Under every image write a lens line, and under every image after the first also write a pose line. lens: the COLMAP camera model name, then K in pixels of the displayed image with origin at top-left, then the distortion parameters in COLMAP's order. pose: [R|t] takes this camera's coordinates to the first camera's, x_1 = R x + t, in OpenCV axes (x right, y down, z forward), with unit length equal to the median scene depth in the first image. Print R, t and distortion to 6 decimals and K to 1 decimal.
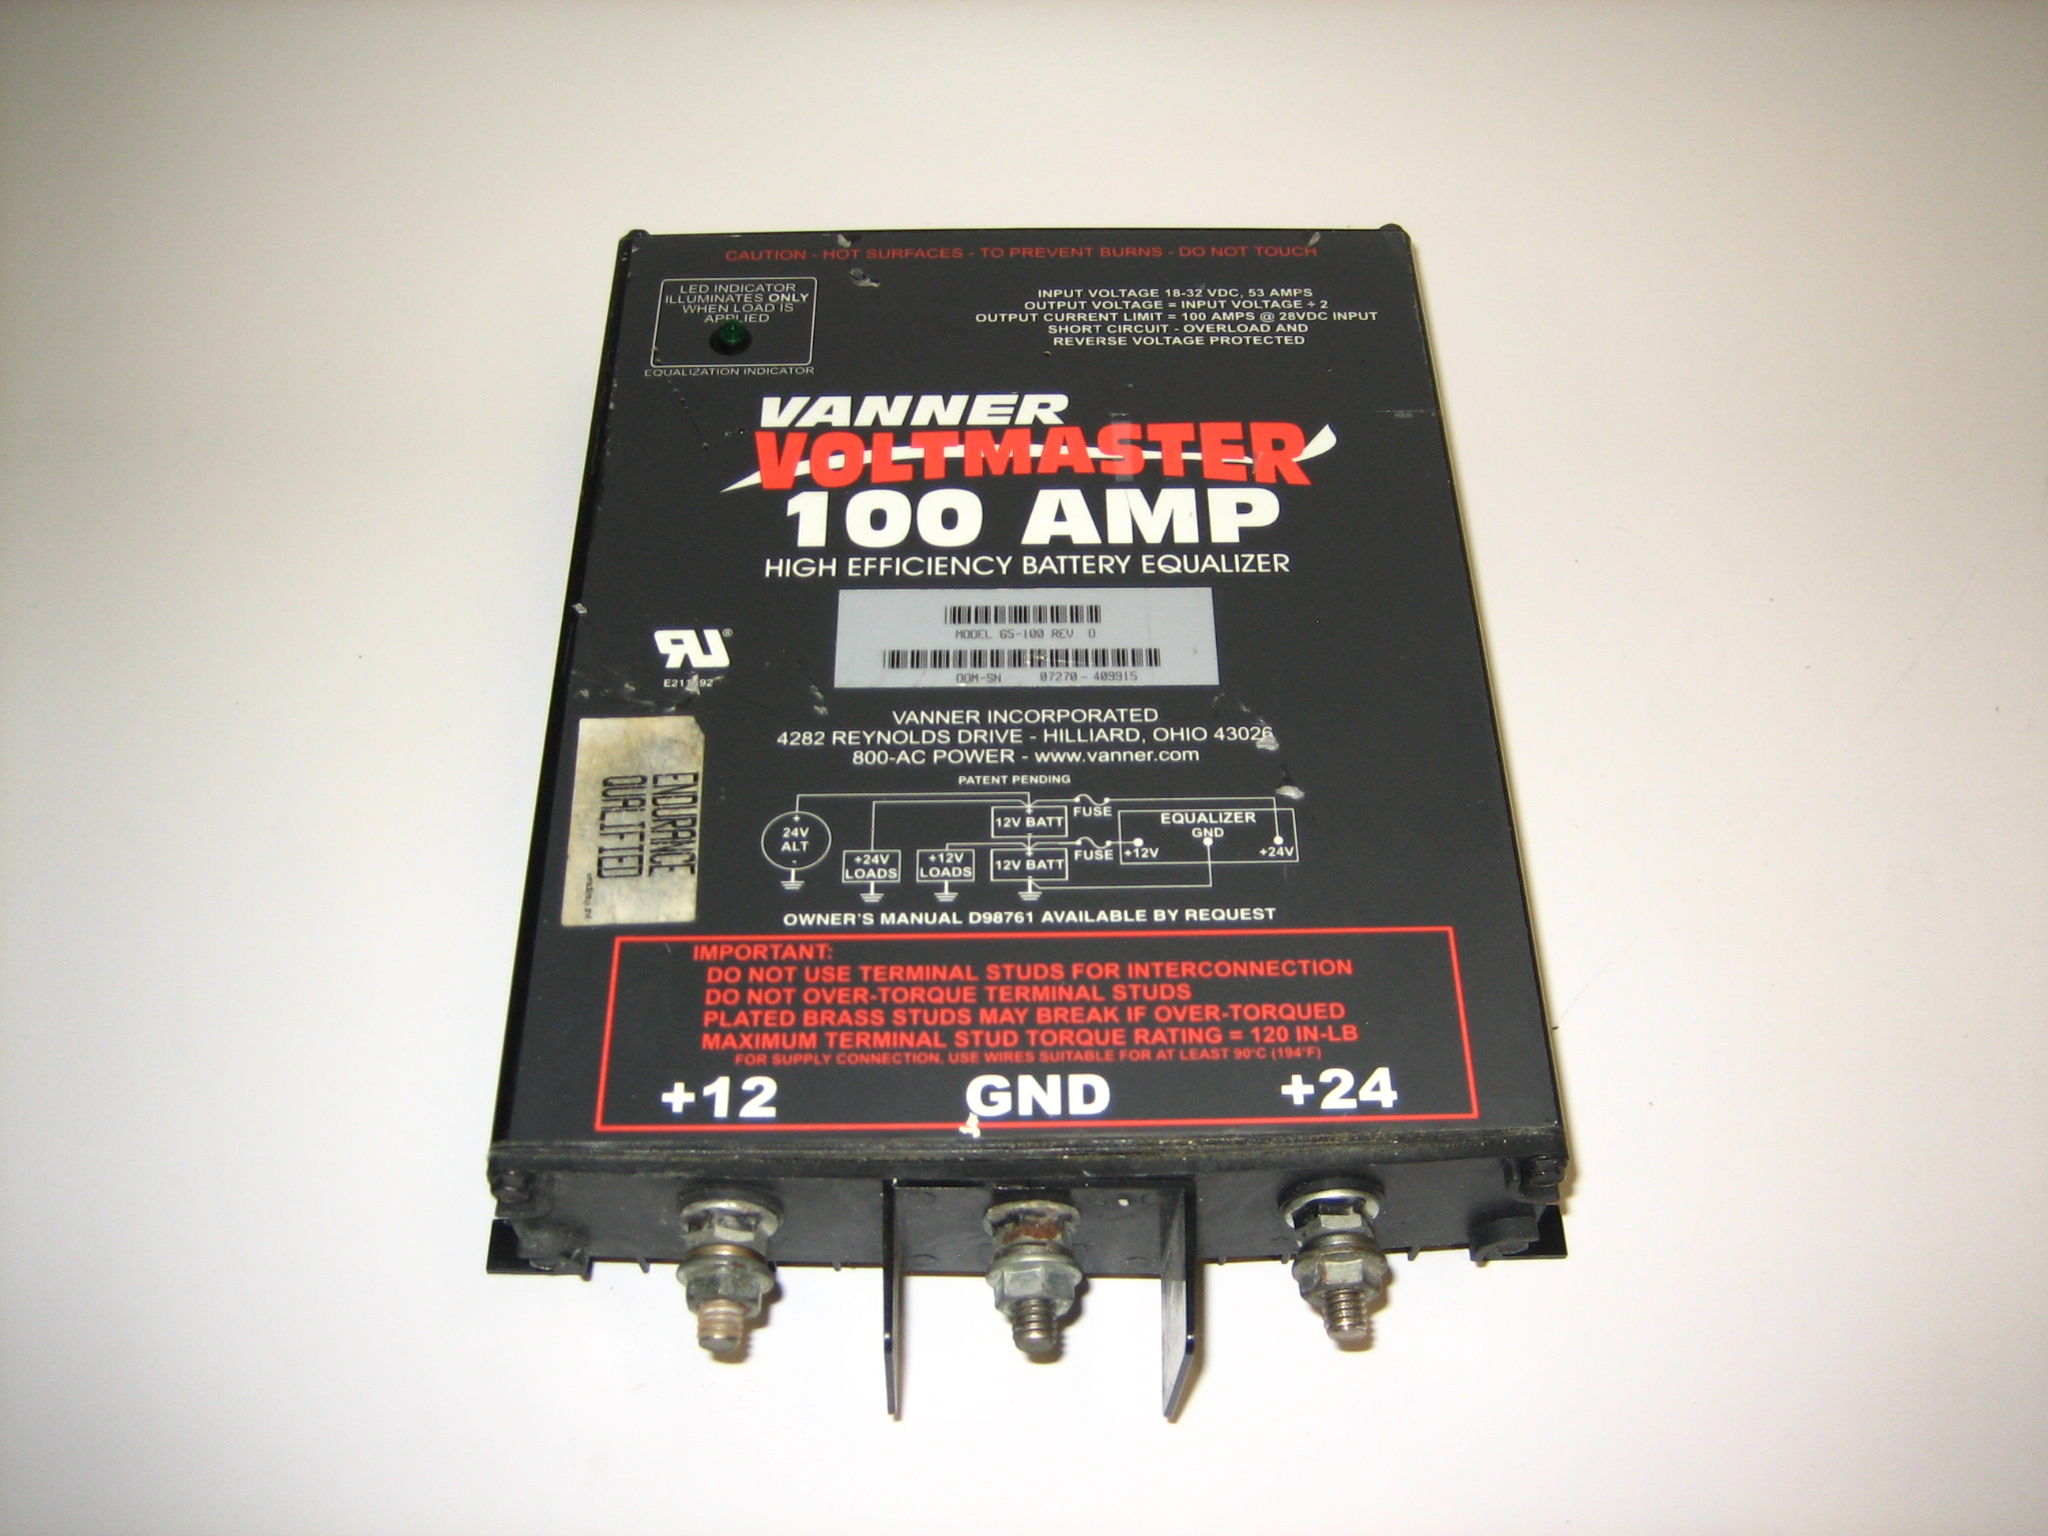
lens RADIAL K [[2103.4, 0, 1056.4], [0, 2103.4, 797.7], [0, 0, 1]] dist [-0.150344, 0.164069]
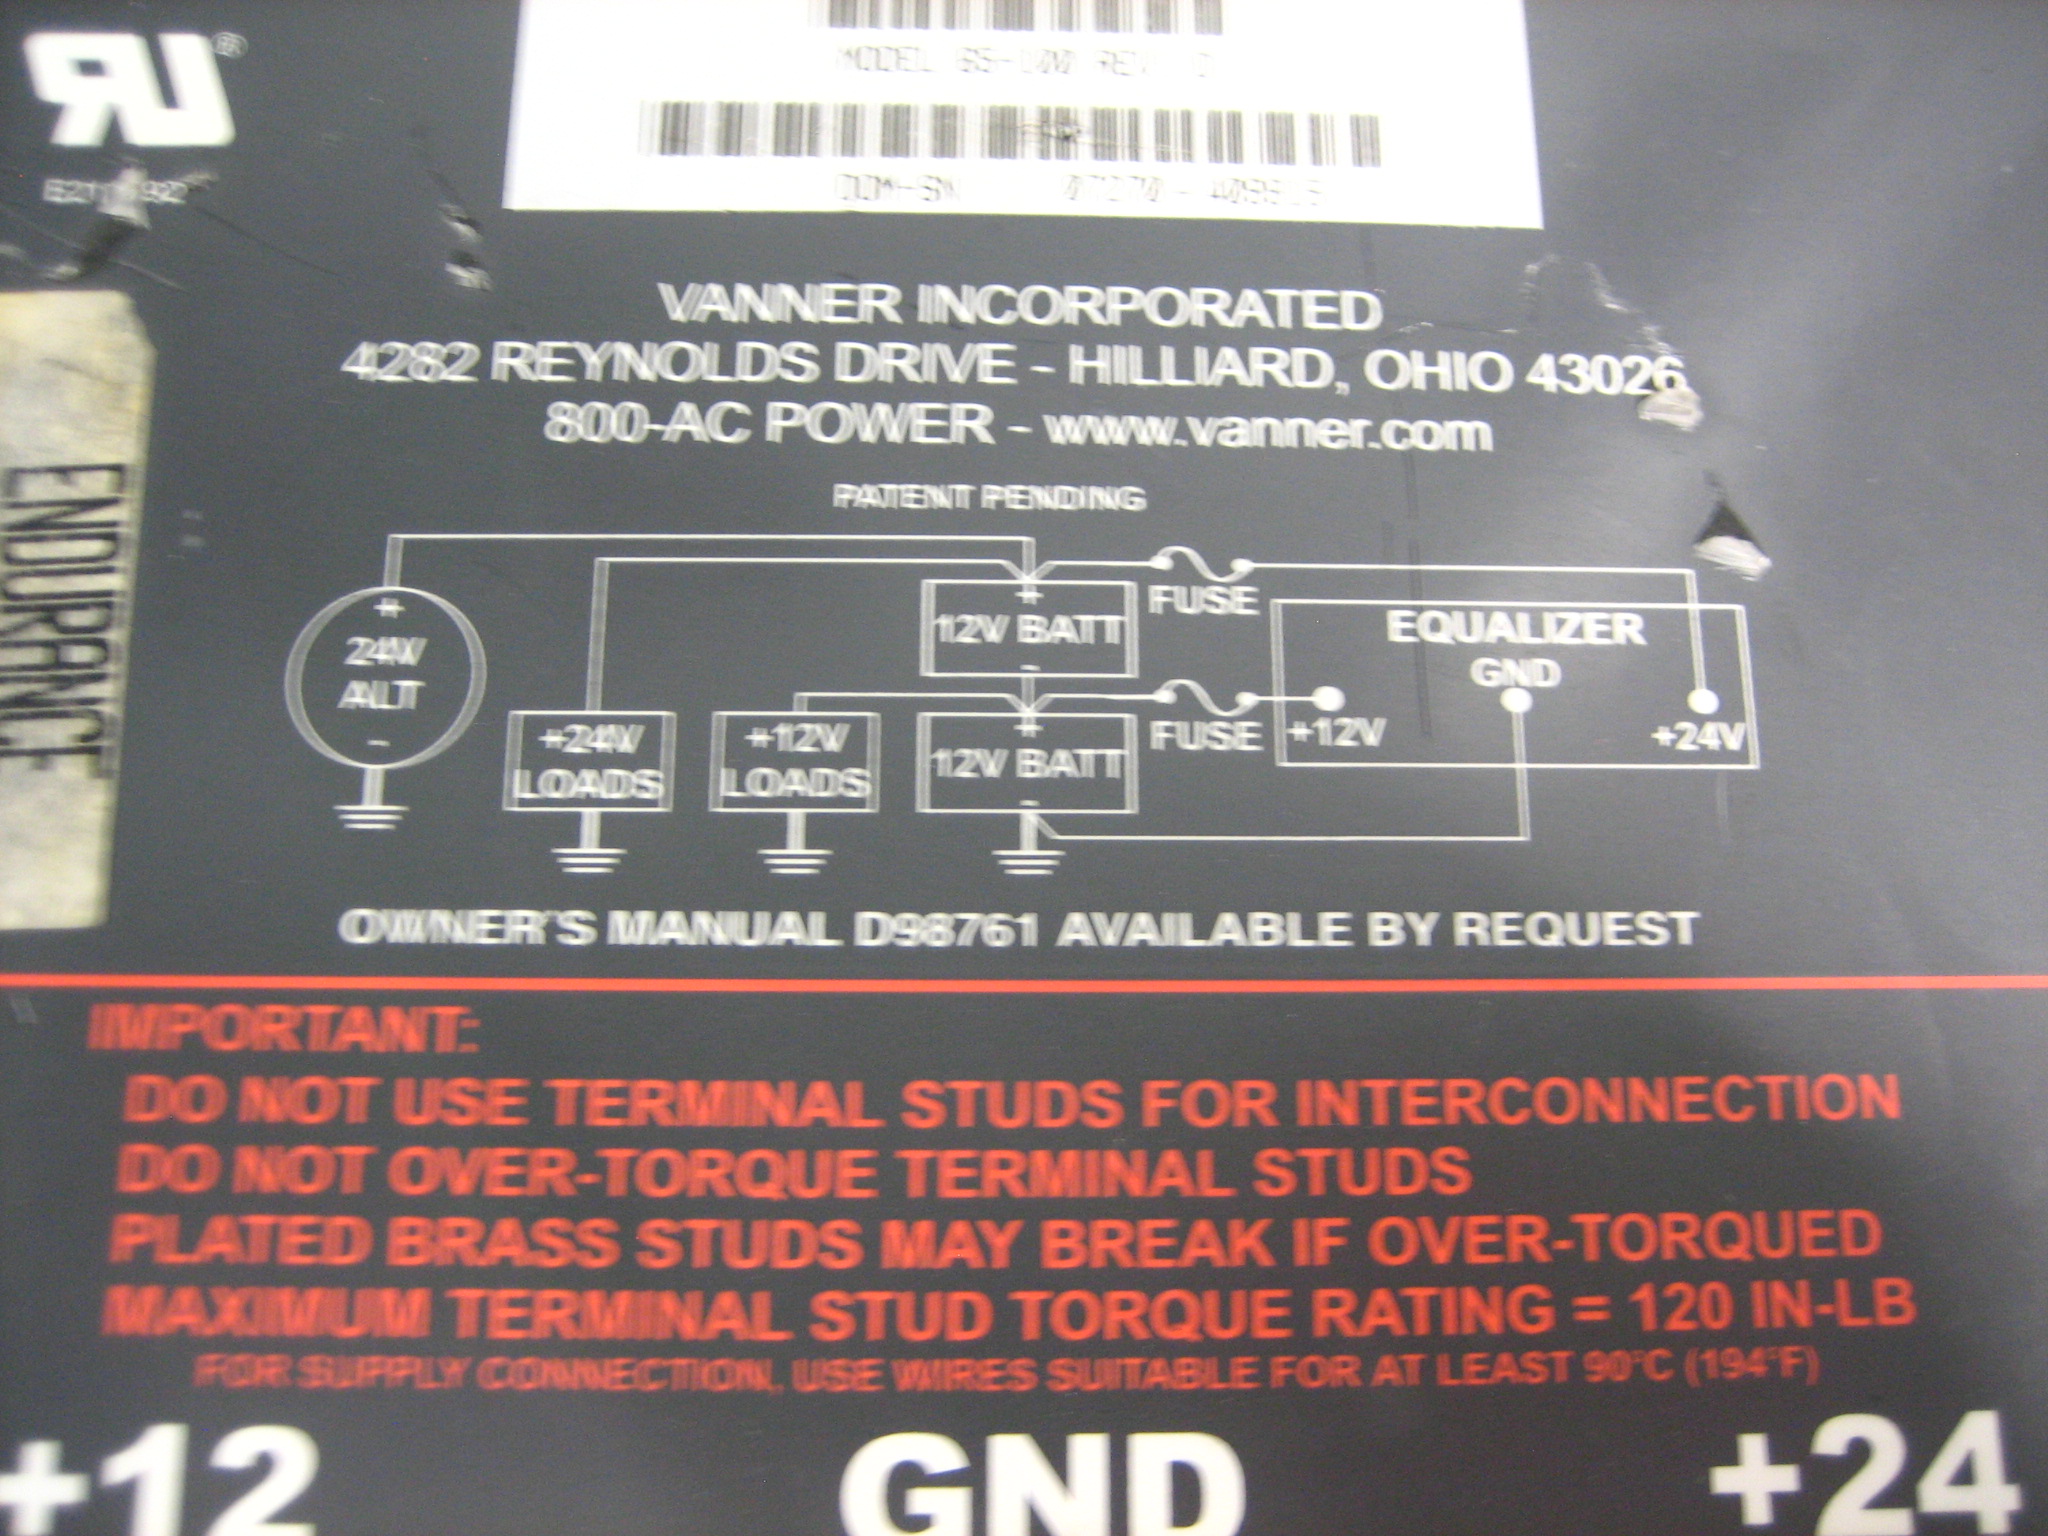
lens RADIAL K [[2103.4, 0, 1056.4], [0, 2103.4, 797.7], [0, 0, 1]] dist [-0.150344, 0.164069]
pose [[0.999498, 0.021439, 0.023310, -0.016192], [-0.027886, 0.944636, 0.326932, -0.080246], [-0.015011, -0.327418, 0.944760, 0.655488]]
